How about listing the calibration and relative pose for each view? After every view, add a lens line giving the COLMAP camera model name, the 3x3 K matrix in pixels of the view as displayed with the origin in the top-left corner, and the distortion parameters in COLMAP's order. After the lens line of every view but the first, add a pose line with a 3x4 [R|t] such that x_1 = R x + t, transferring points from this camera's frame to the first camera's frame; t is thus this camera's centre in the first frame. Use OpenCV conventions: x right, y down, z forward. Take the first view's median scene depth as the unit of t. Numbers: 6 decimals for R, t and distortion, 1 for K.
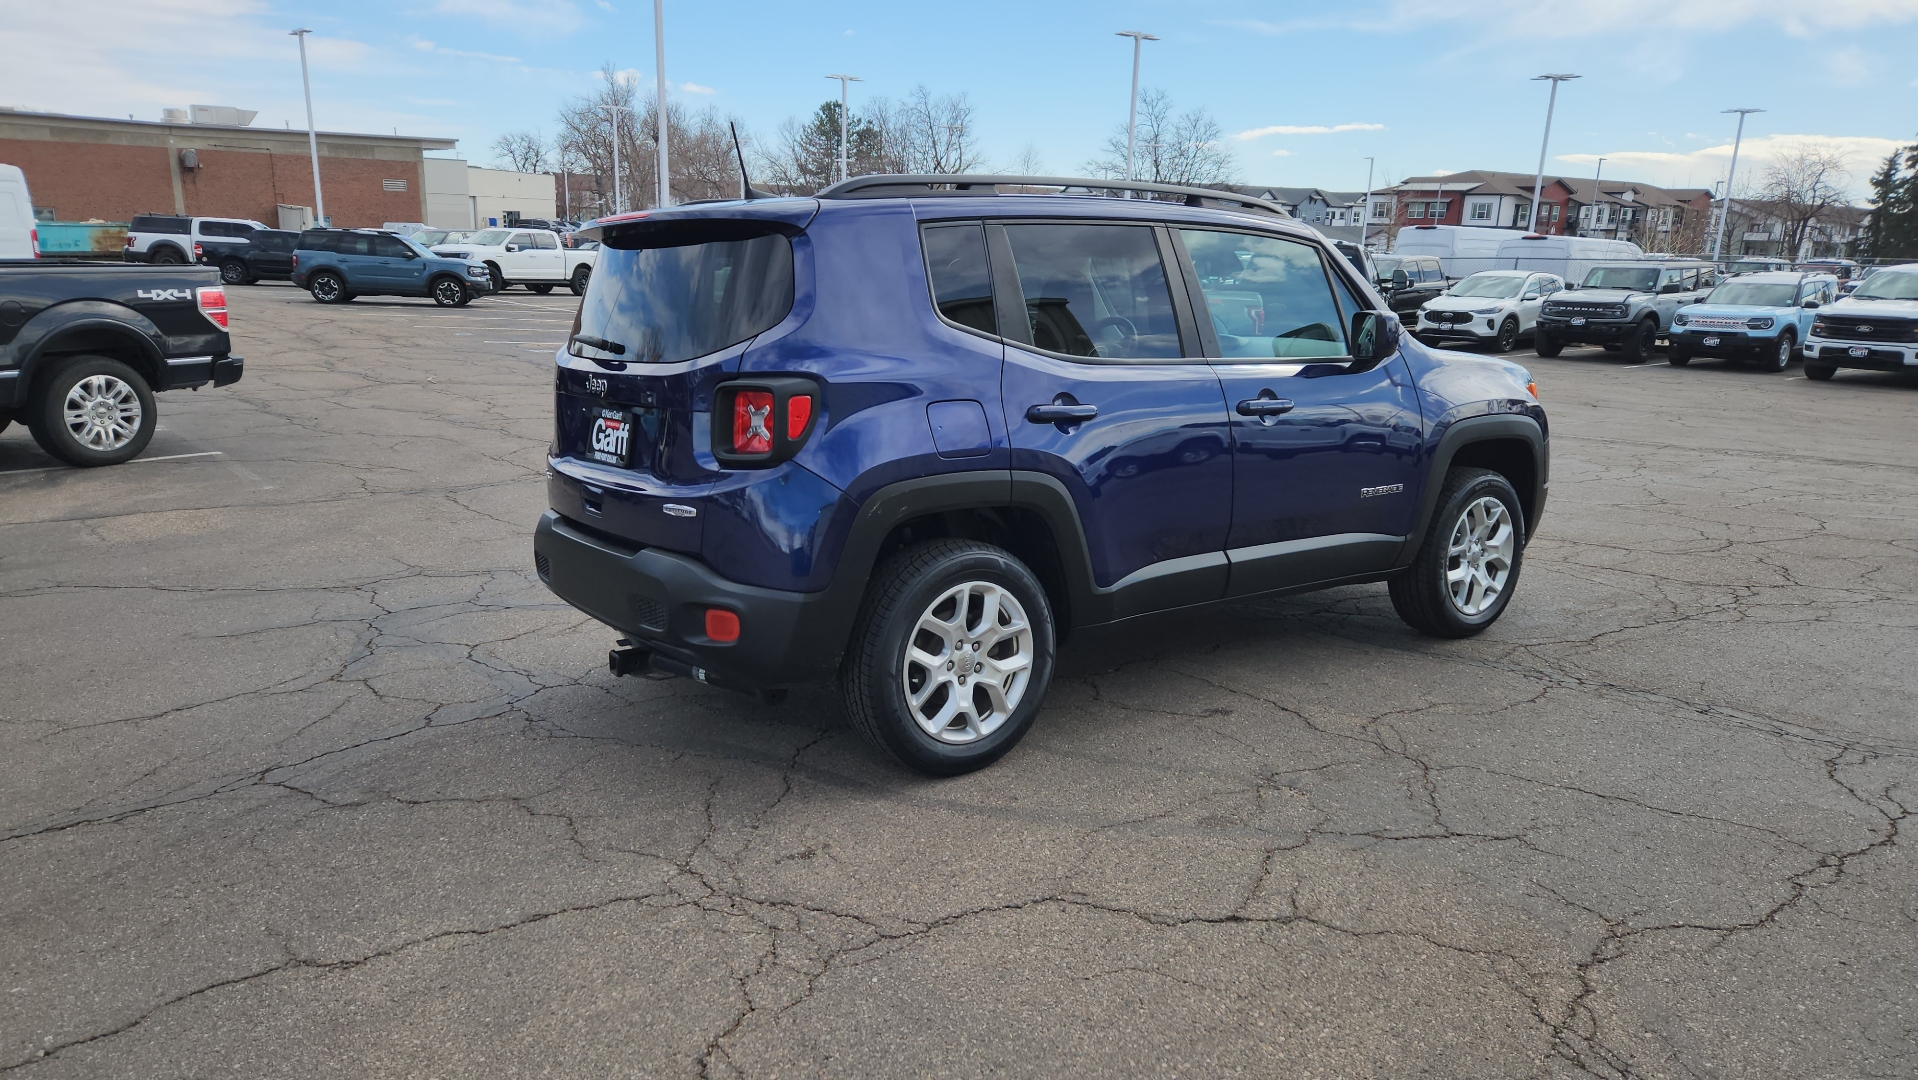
lens RADIAL K [[1273.9, 0, 925.6], [0, 1273.9, 558.2], [0, 0, 1]] dist [0.075689, -0.060071]
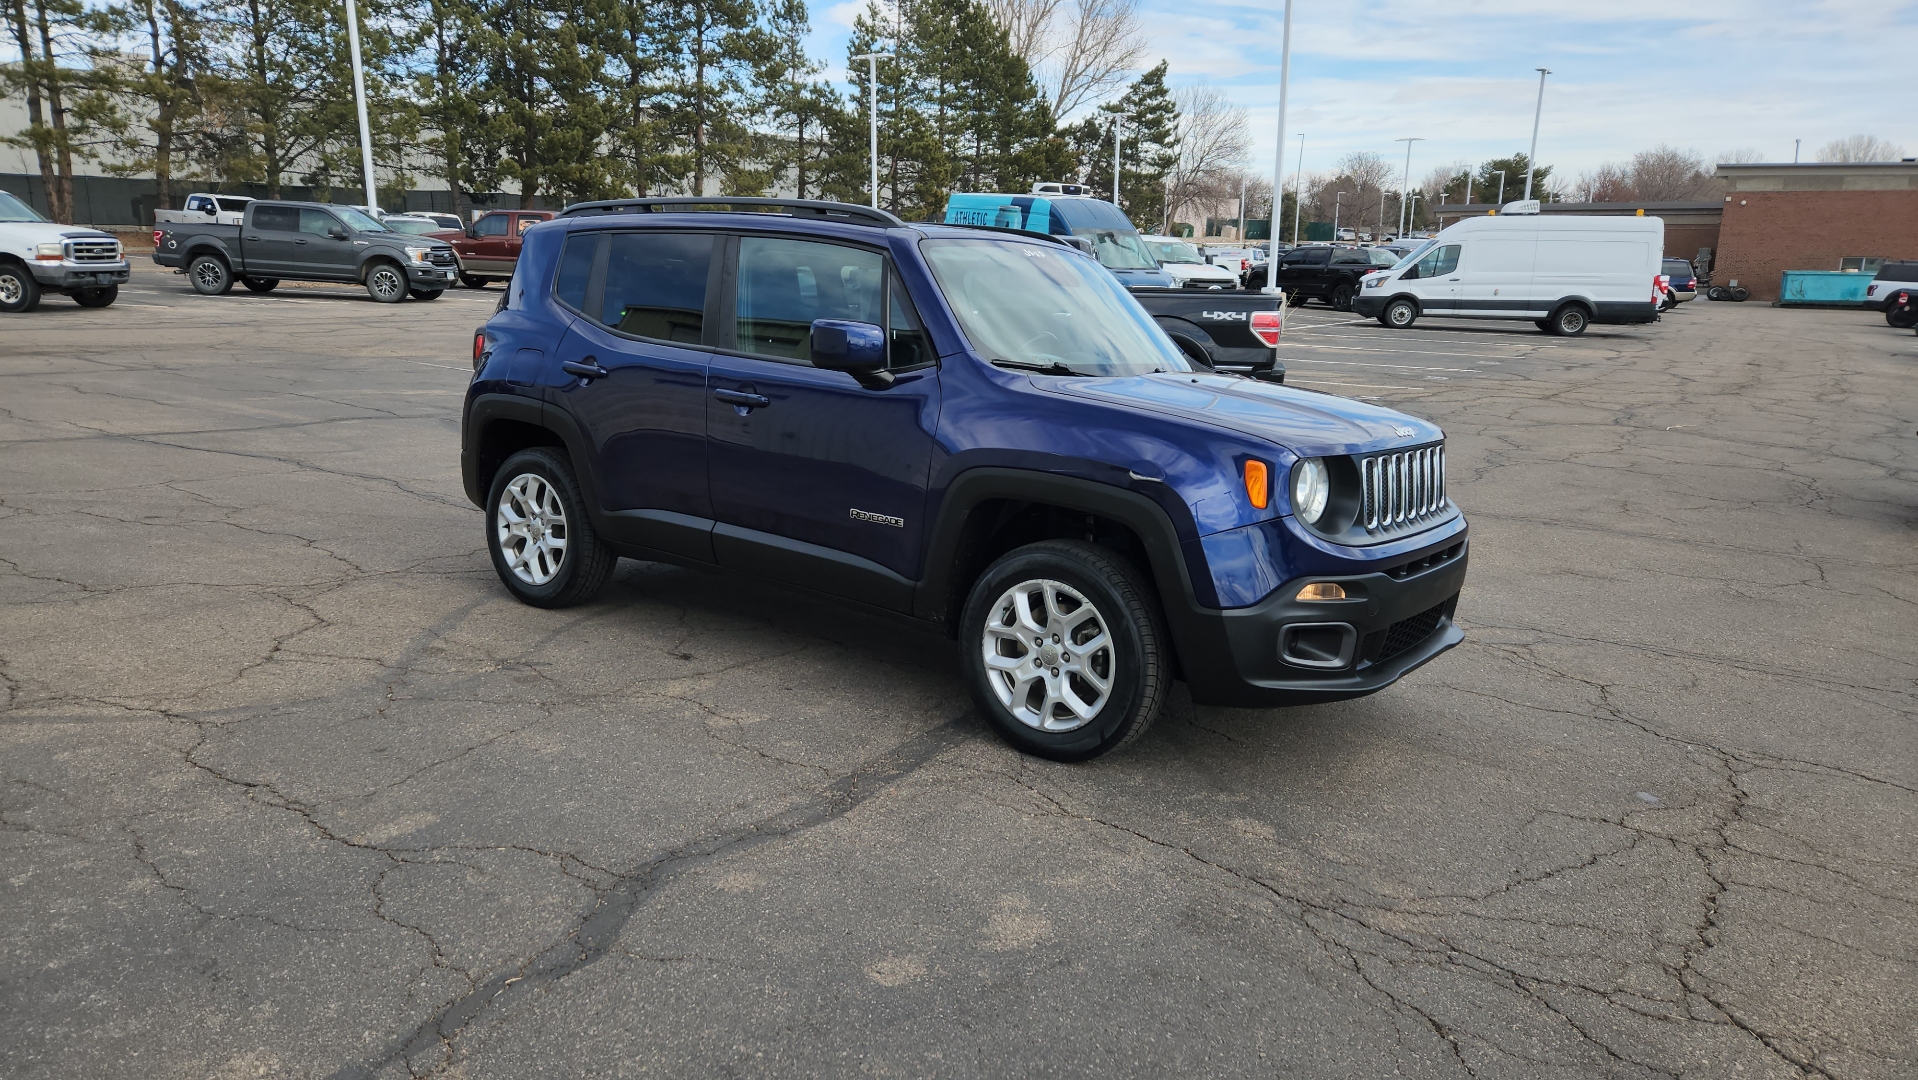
lens RADIAL K [[1273.5, 0, 930.8], [0, 1273.5, 539.6], [0, 0, 1]] dist [0.074182, -0.056173]
pose [[0.285101, 0.197035, -0.938027, 1.090956], [-0.245851, 0.960935, 0.127124, -0.145640], [0.926431, 0.194372, 0.322405, 0.666690]]
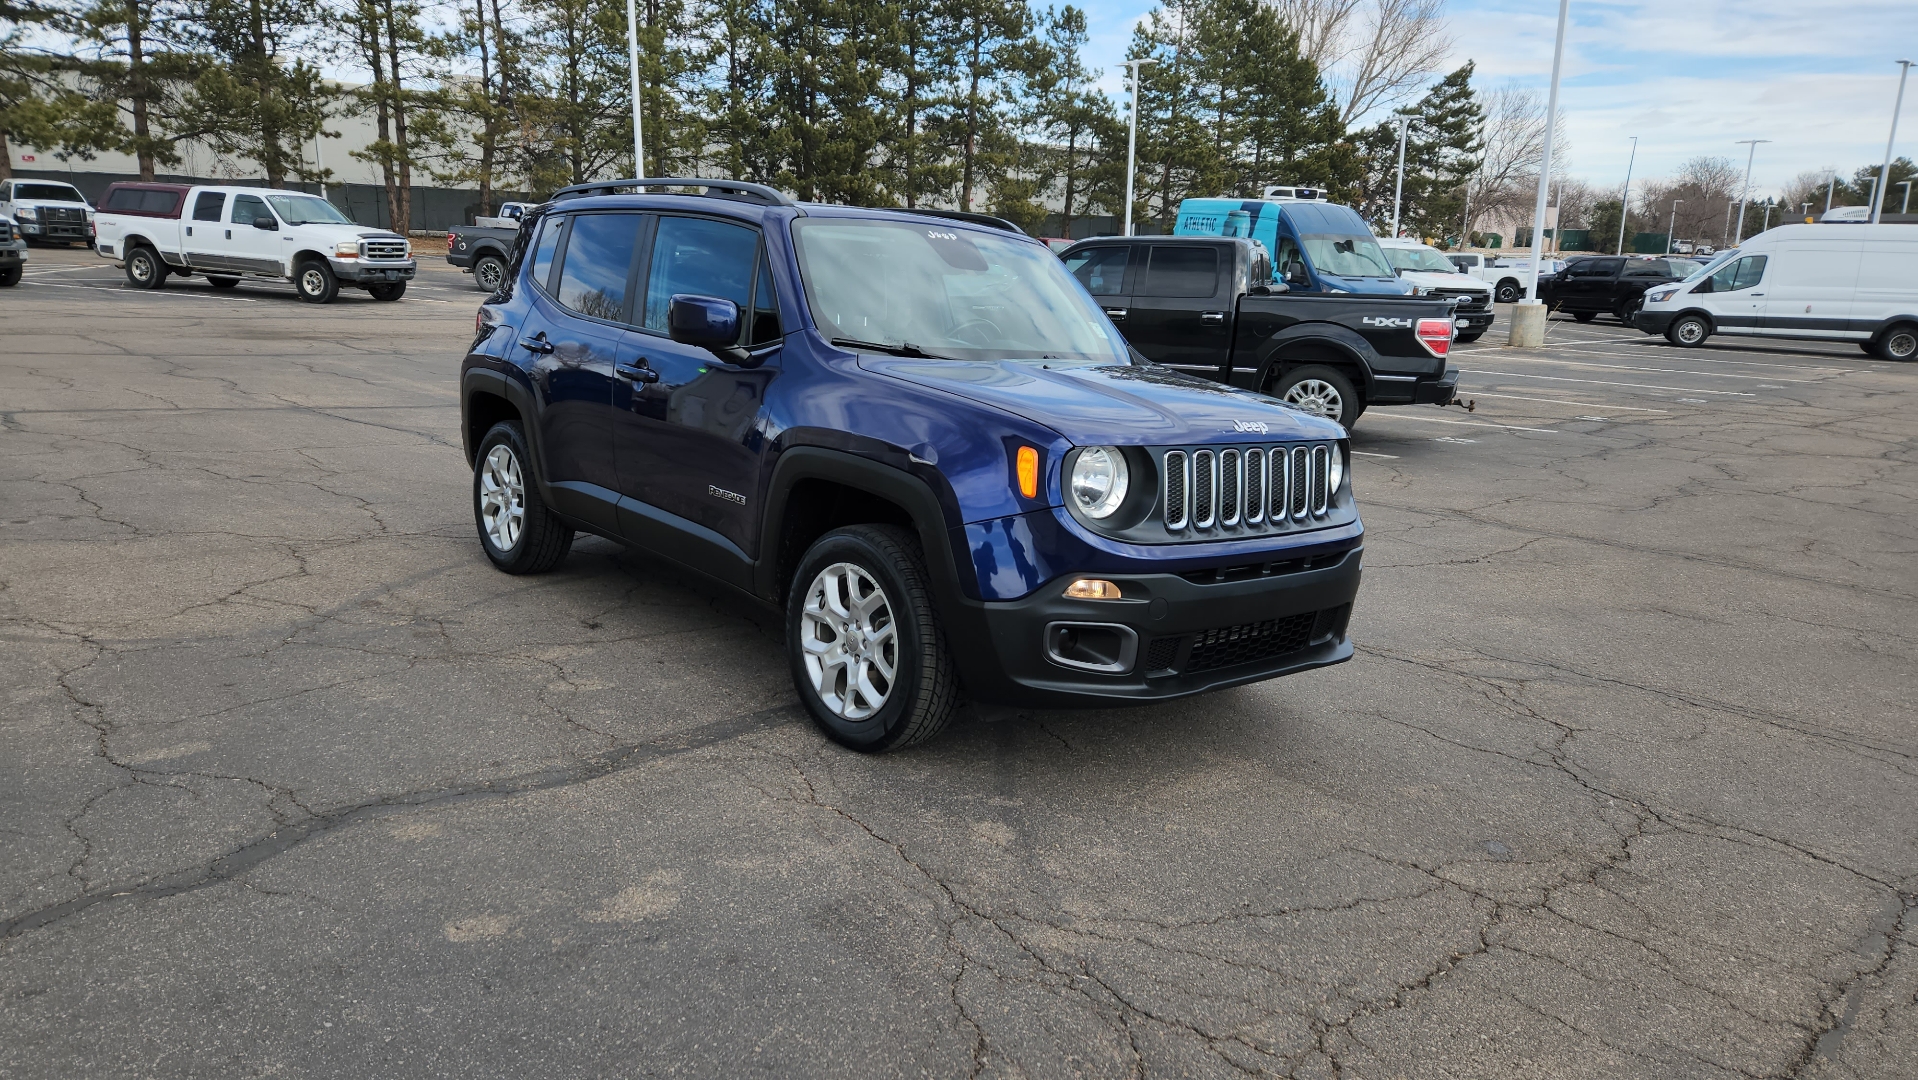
lens RADIAL K [[1273.5, 0, 945.0], [0, 1273.5, 541.1], [0, 0, 1]] dist [0.074182, -0.056173]
pose [[0.081279, 0.200959, -0.976222, 1.126701], [-0.268982, 0.947543, 0.172661, -0.196882], [0.959710, 0.248552, 0.131070, 0.927047]]
